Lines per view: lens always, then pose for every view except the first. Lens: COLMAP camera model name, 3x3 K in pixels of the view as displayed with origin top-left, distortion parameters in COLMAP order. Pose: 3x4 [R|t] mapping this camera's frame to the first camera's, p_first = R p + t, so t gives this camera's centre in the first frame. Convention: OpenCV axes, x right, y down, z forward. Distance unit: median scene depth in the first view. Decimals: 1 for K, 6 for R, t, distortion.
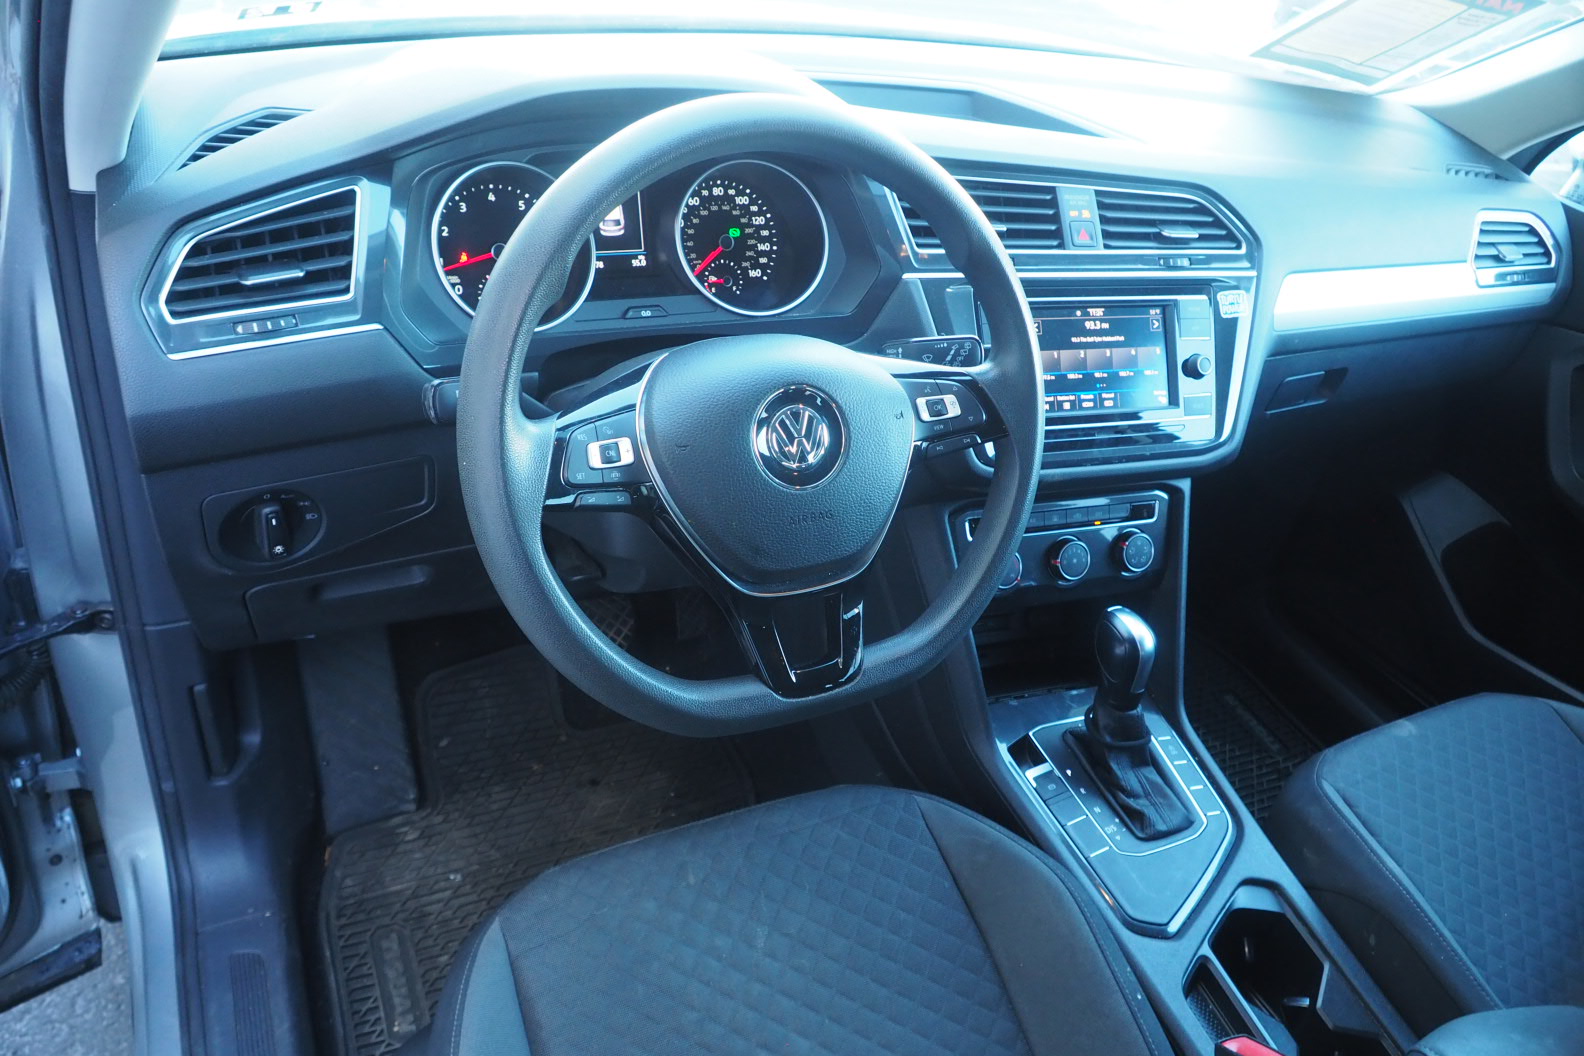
lens RADIAL K [[1117.4, 0, 793.0], [0, 1117.4, 525.5], [0, 0, 1]] dist [-0.026389, -0.007874]
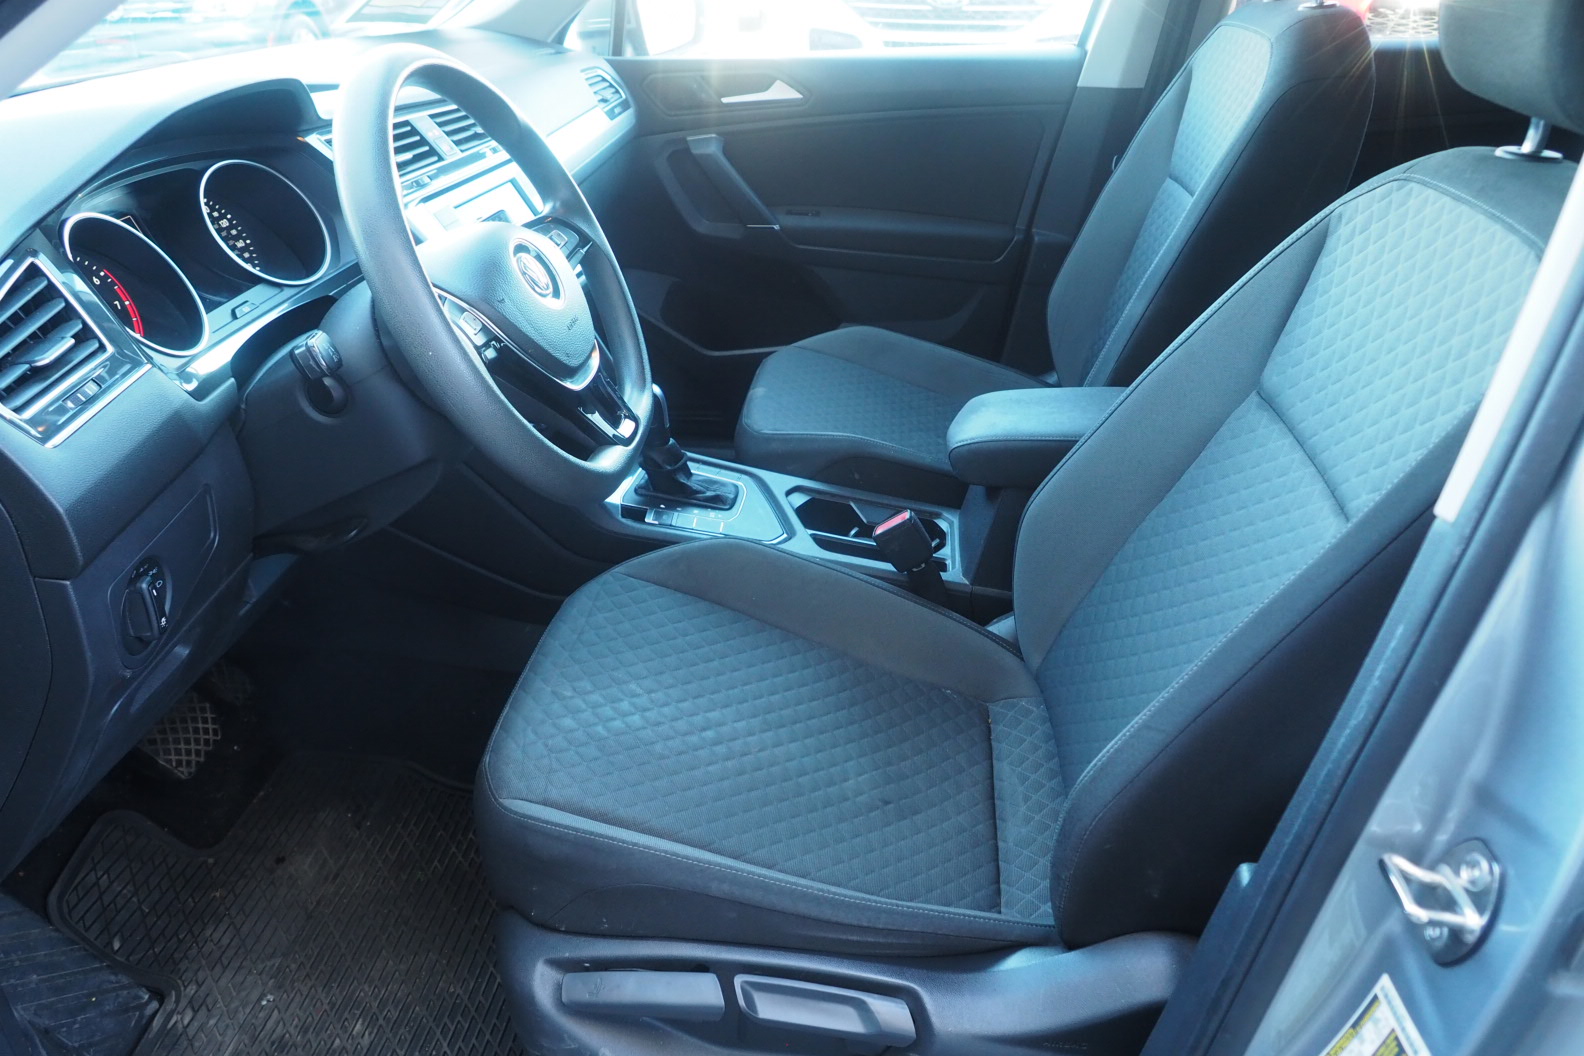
lens RADIAL K [[1117.4, 0, 798.0], [0, 1117.4, 524.2], [0, 0, 1]] dist [-0.026389, -0.007874]
pose [[0.522027, -0.524138, 0.672880, -0.620370], [0.533036, 0.816351, 0.222359, 0.025794], [-0.665853, 0.242592, 0.705542, -0.068385]]
